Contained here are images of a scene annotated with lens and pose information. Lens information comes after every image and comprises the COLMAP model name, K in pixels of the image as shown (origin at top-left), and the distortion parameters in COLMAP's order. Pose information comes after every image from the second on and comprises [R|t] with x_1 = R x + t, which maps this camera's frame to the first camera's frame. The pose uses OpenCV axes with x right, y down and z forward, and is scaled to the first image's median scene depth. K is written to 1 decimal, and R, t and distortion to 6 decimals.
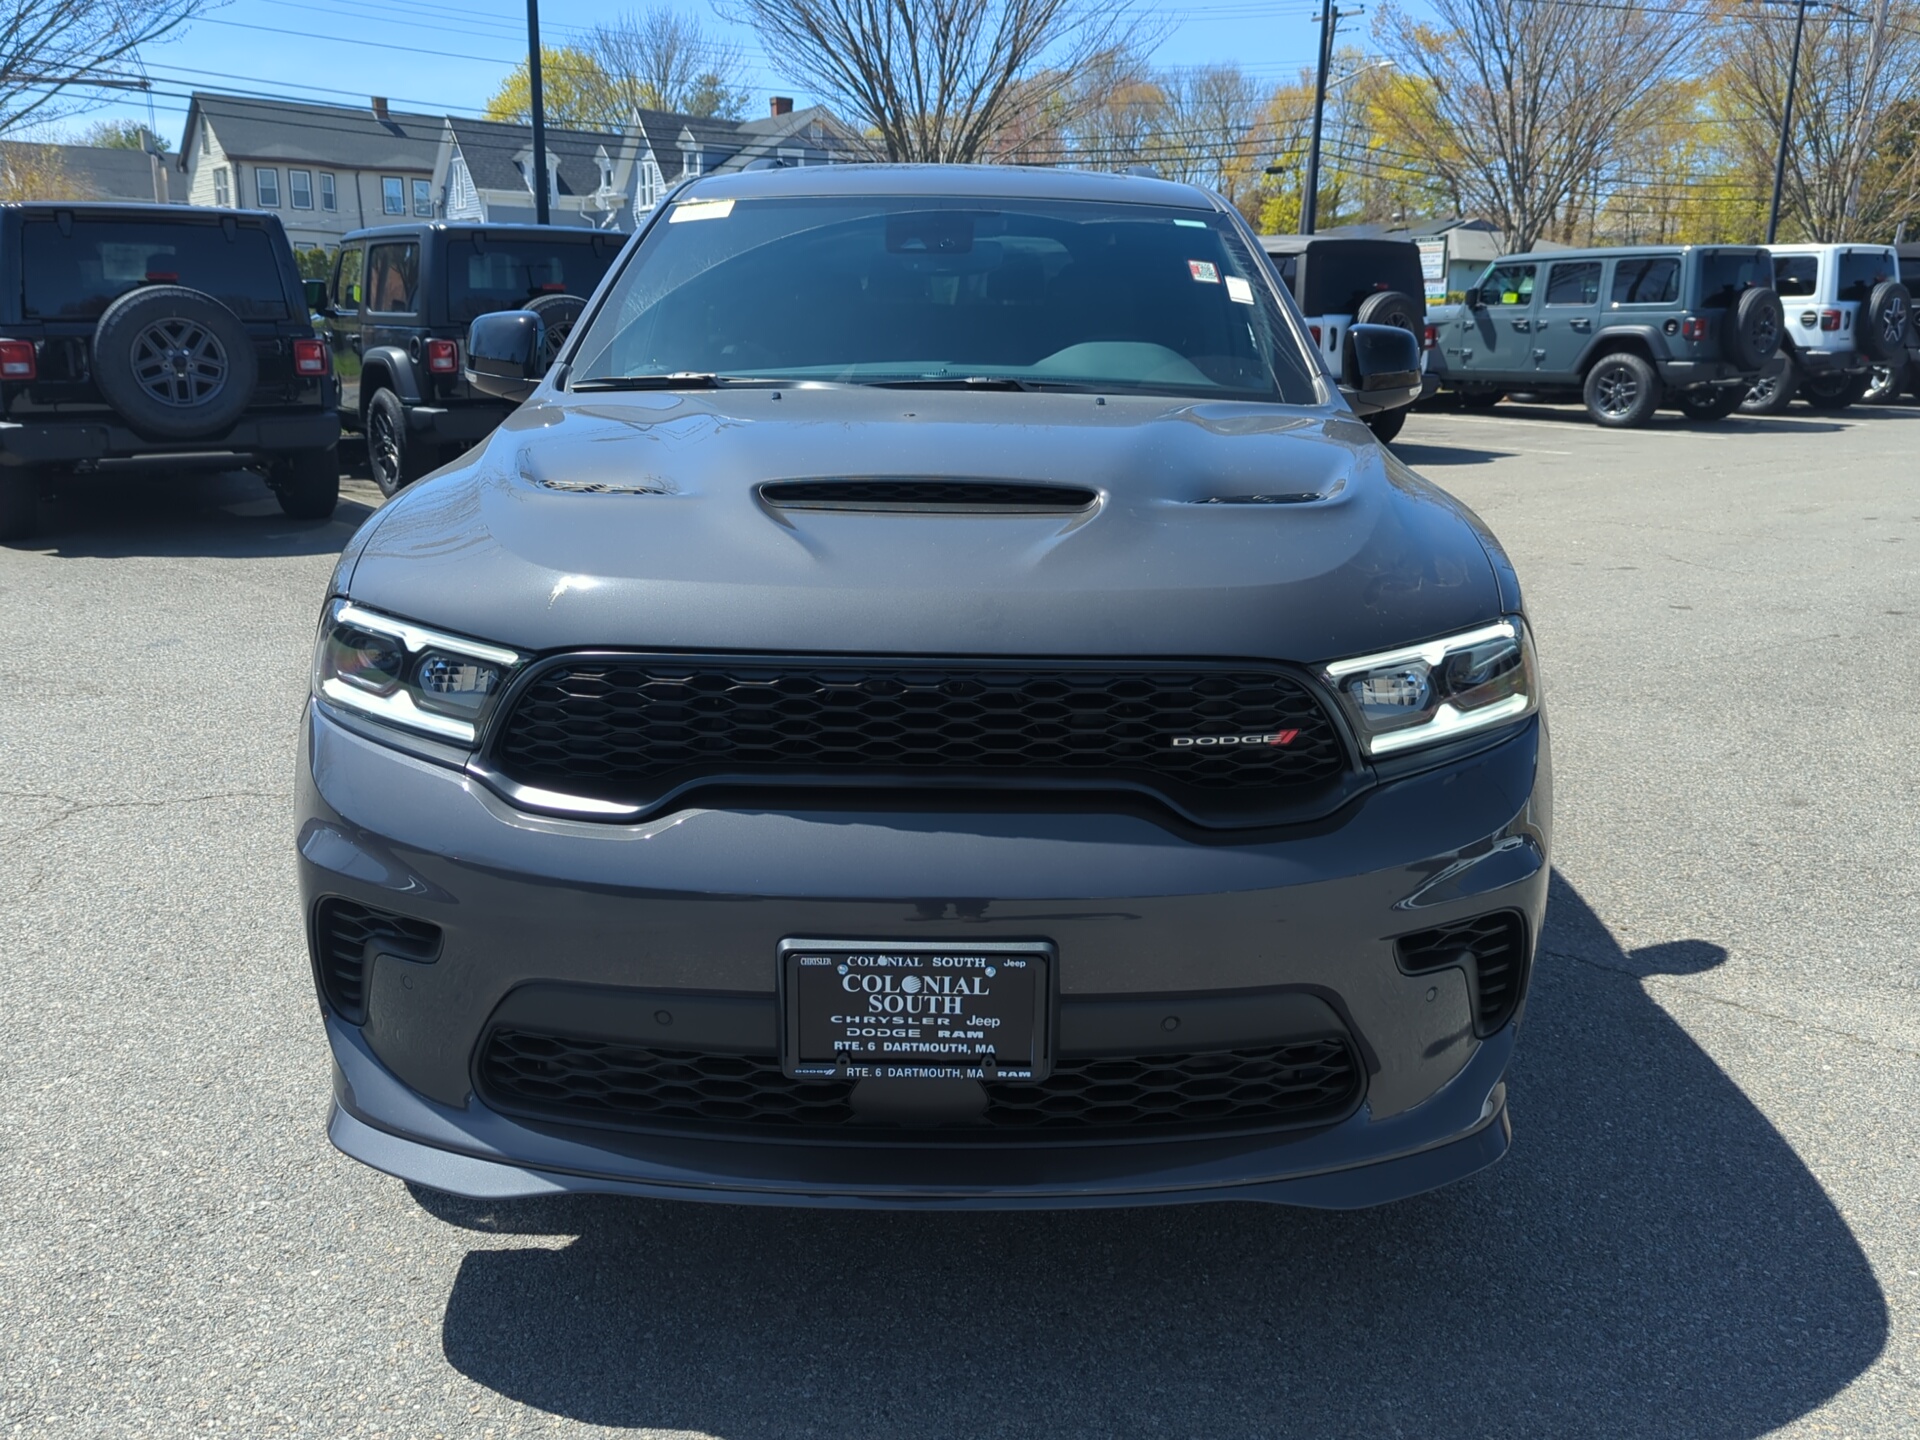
lens RADIAL K [[1551.6, 0, 973.5], [0, 1551.6, 686.2], [0, 0, 1]] dist [0.091162, -0.111745]
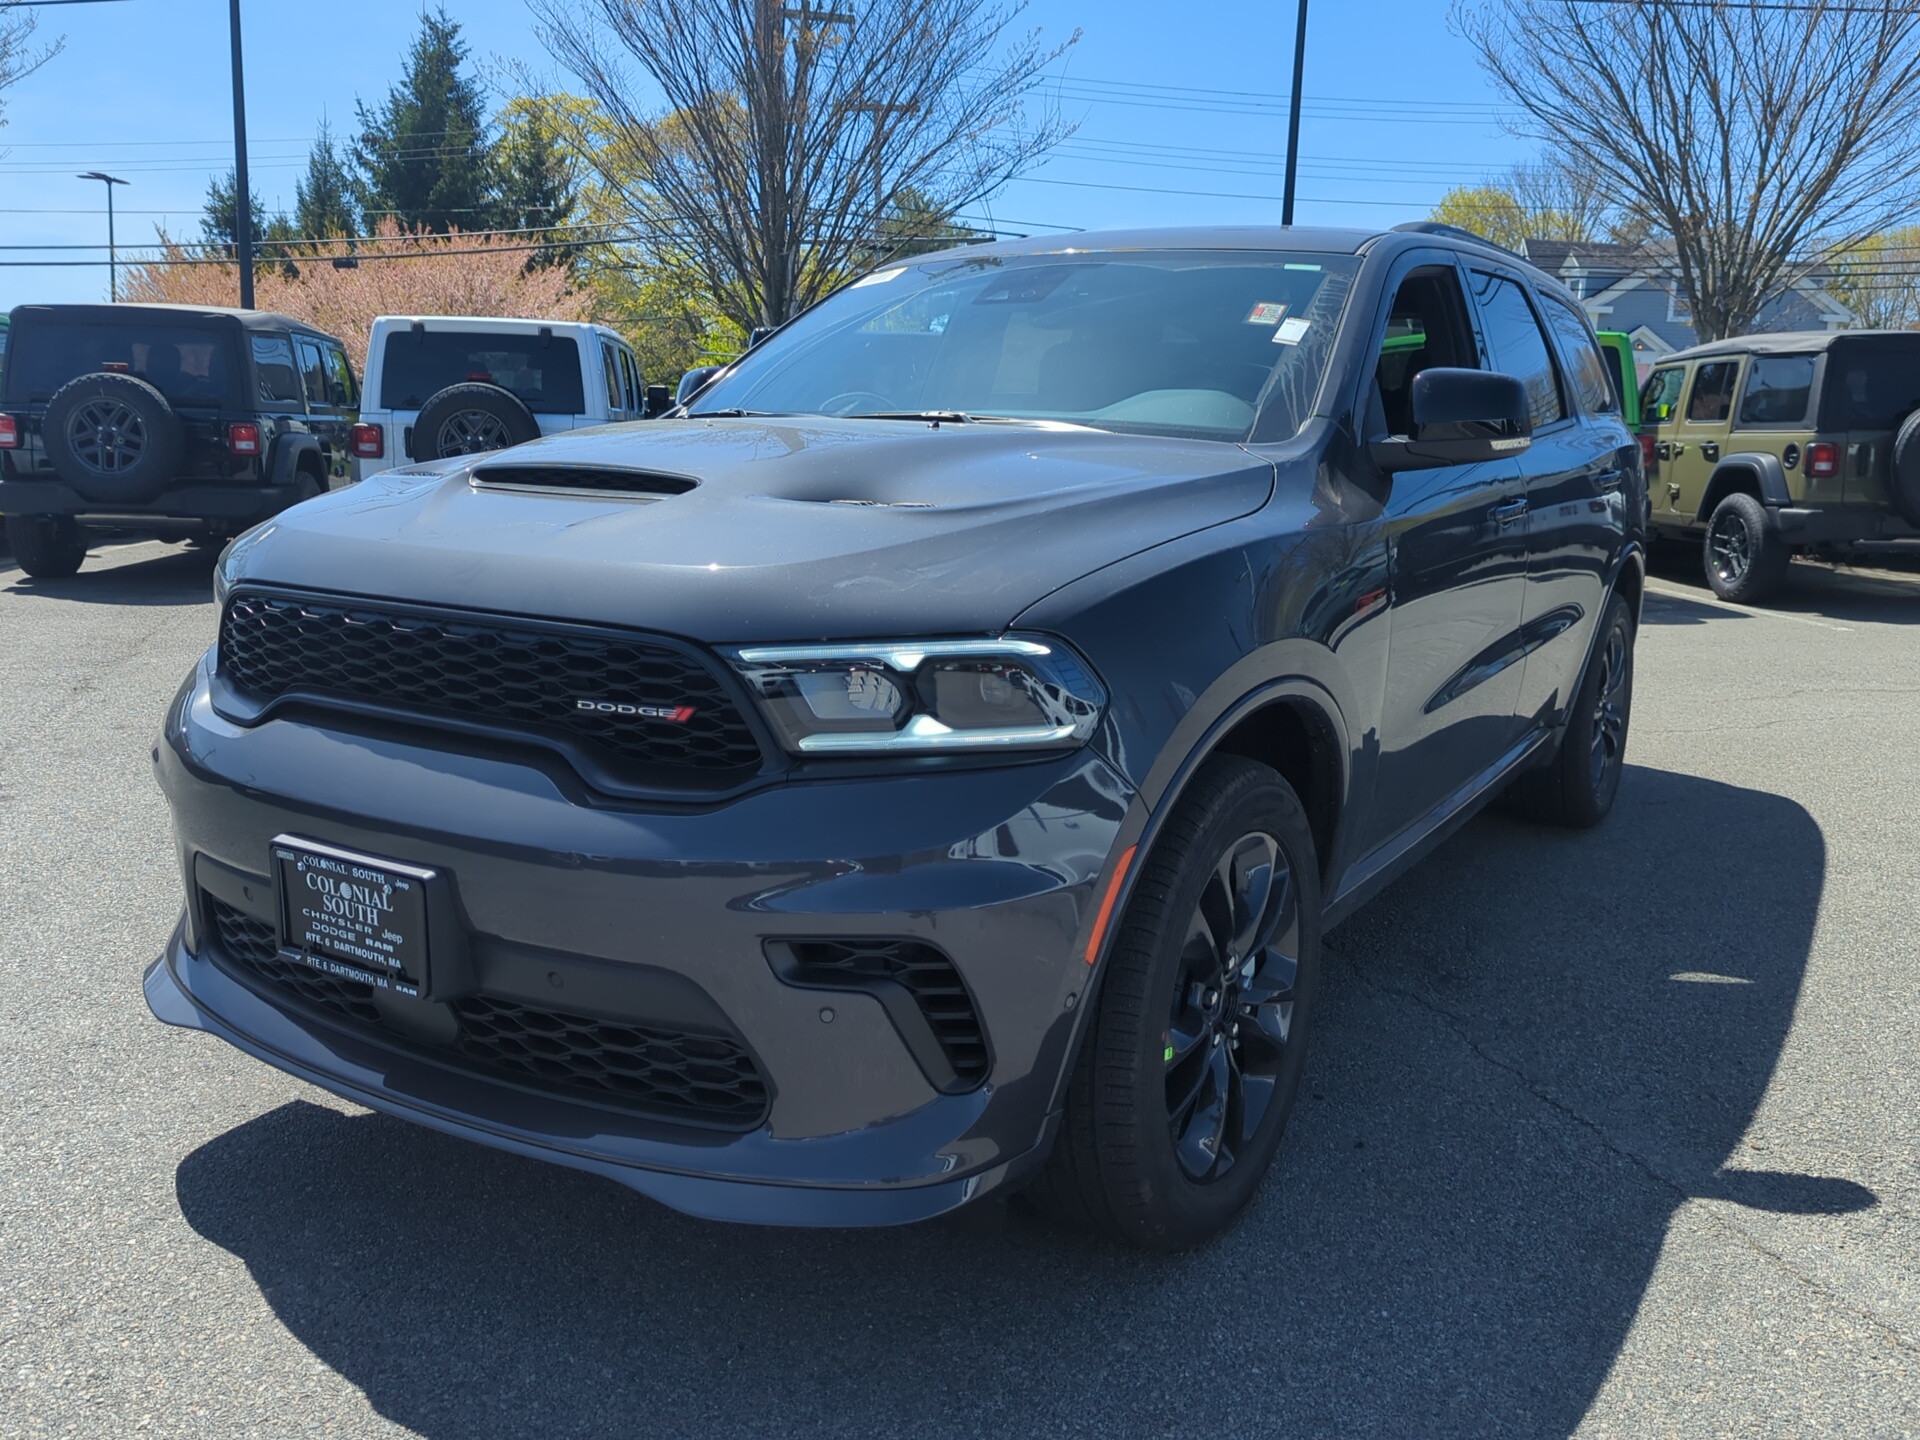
lens RADIAL K [[1551.6, 0, 973.5], [0, 1551.6, 686.2], [0, 0, 1]] dist [0.091162, -0.111745]
pose [[0.849617, 0.093675, -0.519014, 0.890505], [-0.135637, 0.989808, -0.043389, 0.033498], [0.509660, 0.107262, 0.853664, 0.244995]]
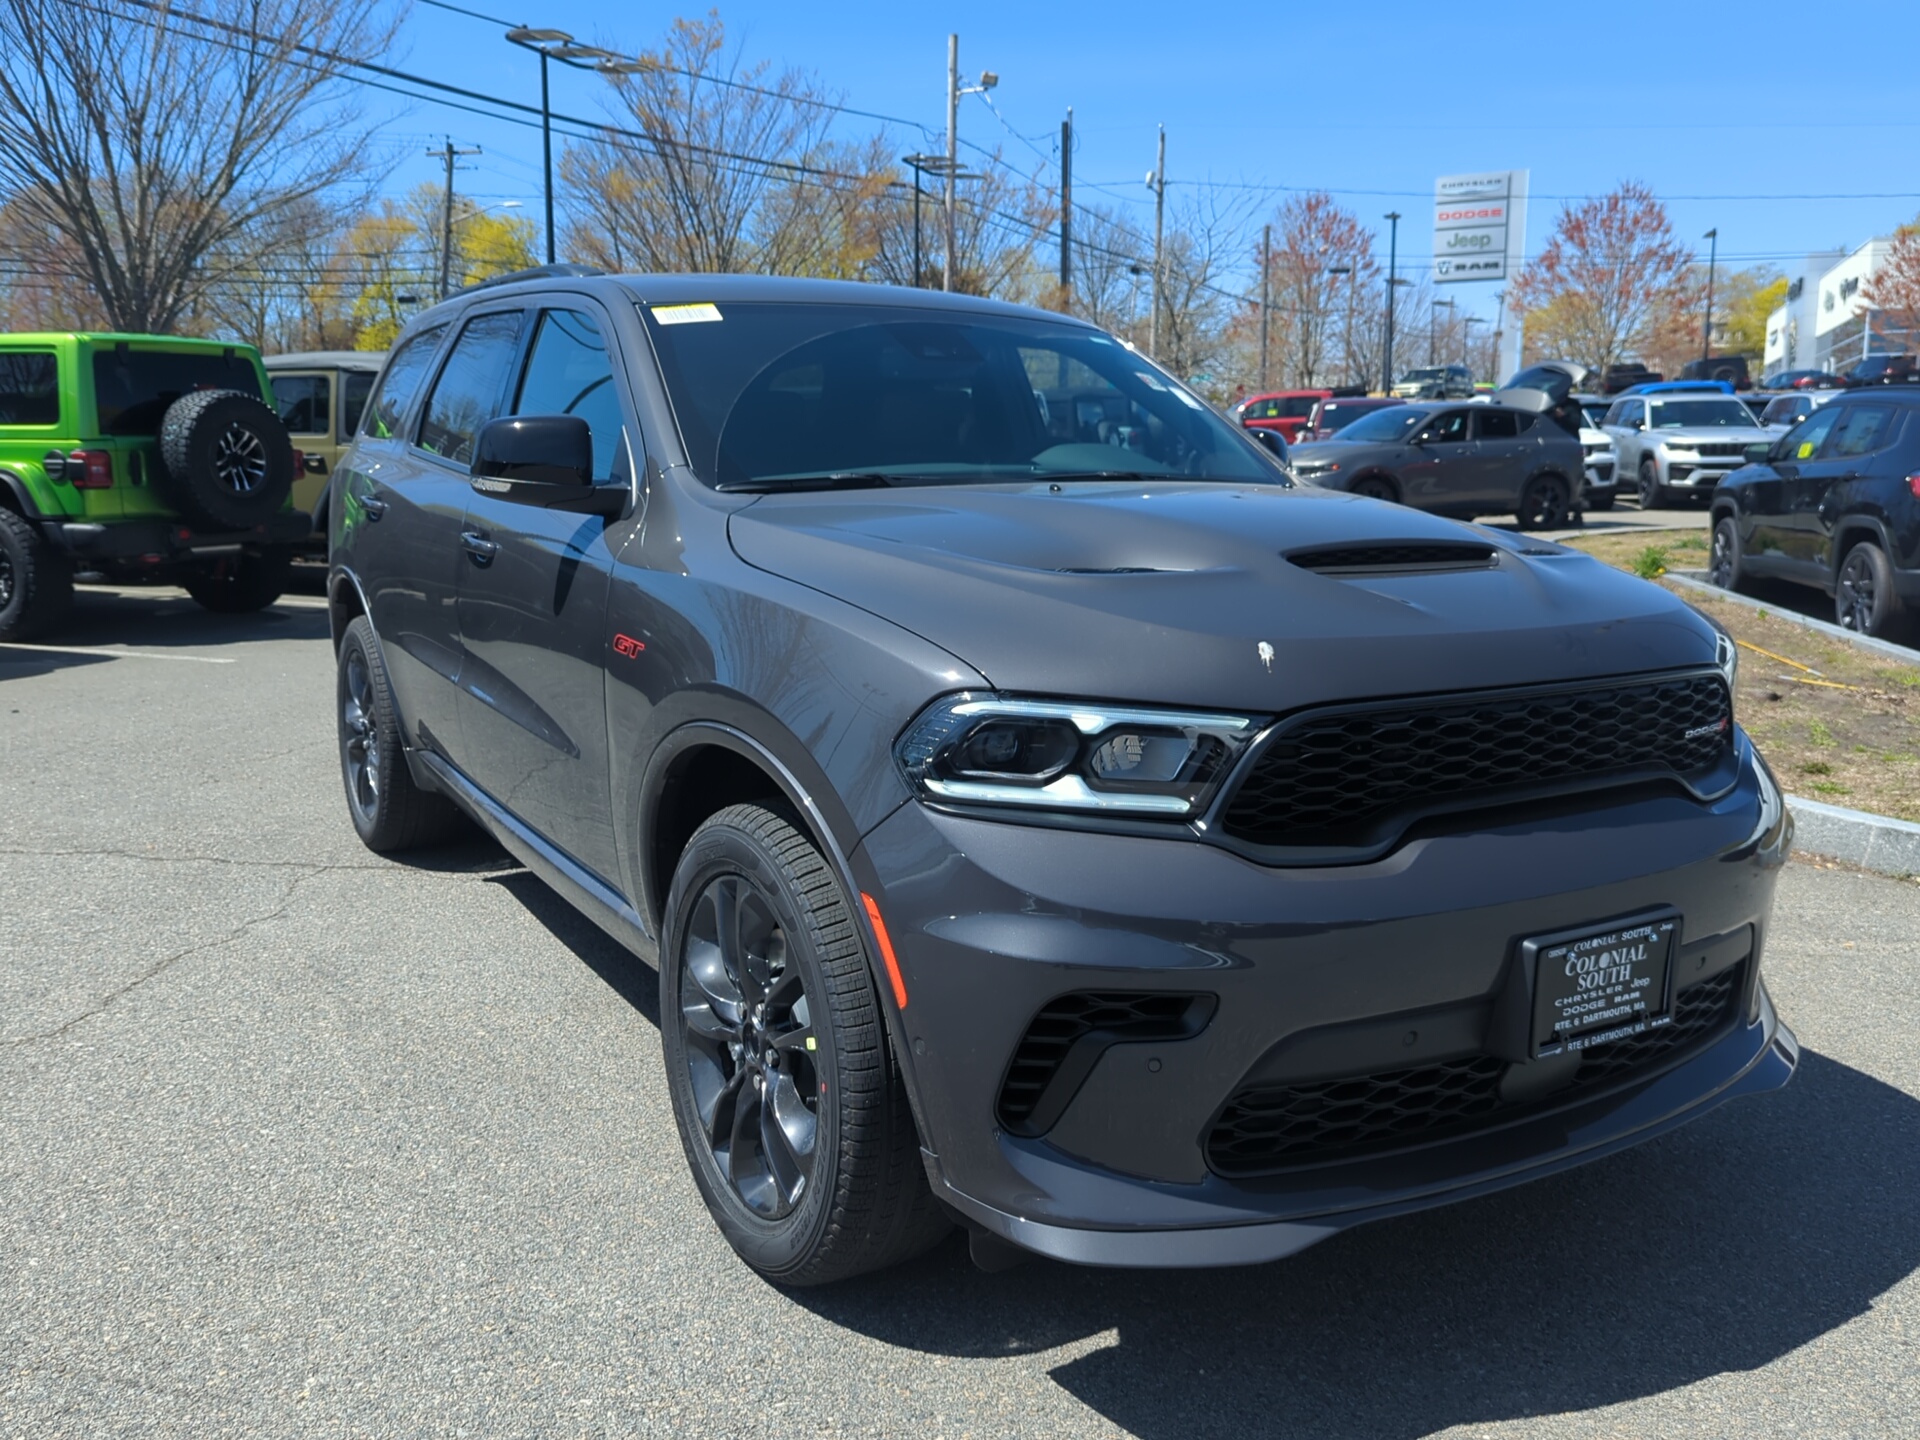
lens RADIAL K [[1551.6, 0, 973.5], [0, 1551.6, 686.2], [0, 0, 1]] dist [0.091162, -0.111745]
pose [[0.849488, -0.084348, 0.520822, -1.013354], [0.126387, 0.990930, -0.045661, -0.017799], [-0.512247, 0.104614, 0.852443, 0.209356]]
